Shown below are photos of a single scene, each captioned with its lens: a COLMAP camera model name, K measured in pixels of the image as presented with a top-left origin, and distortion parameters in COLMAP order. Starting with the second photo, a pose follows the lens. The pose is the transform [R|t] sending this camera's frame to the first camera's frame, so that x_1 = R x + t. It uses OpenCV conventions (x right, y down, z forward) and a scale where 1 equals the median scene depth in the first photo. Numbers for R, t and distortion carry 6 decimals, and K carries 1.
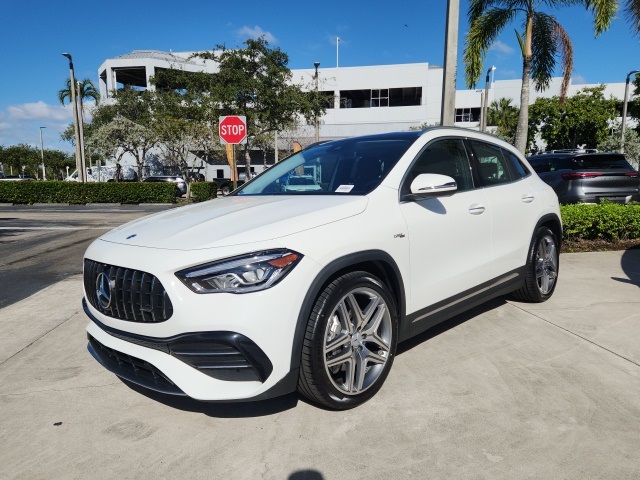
lens RADIAL K [[473.9, 0, 321.9], [0, 473.9, 244.1], [0, 0, 1]] dist [0.090829, -0.083876]
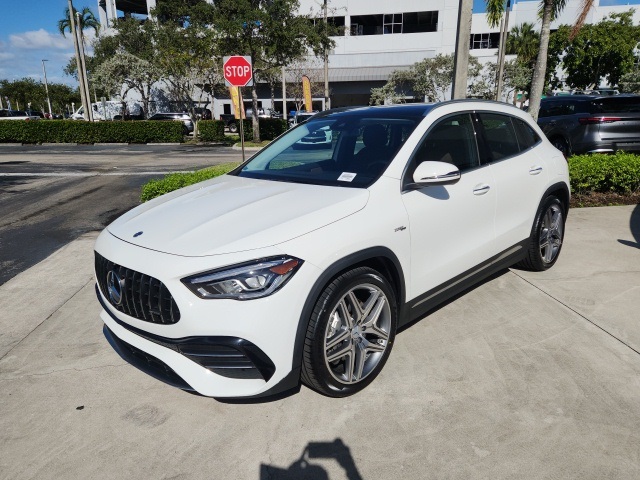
lens RADIAL K [[473.4, 0, 320.0], [0, 473.4, 240.0], [0, 0, 1]] dist [0.095948, -0.091881]
pose [[0.999674, 0.000135, -0.025514, 0.012212], [0.003298, 0.990910, 0.134486, -0.088014], [0.025301, -0.134526, 0.990587, -0.006093]]
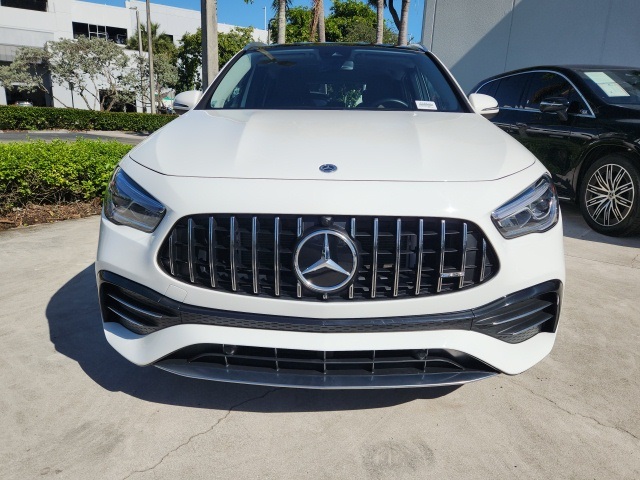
lens RADIAL K [[473.9, 0, 321.9], [0, 473.9, 244.1], [0, 0, 1]] dist [0.090829, -0.083876]
pose [[0.722888, -0.141872, 0.676244, -0.515102], [0.052223, 0.987113, 0.151265, -0.007184], [-0.688989, -0.074032, 0.720981, 0.356938]]
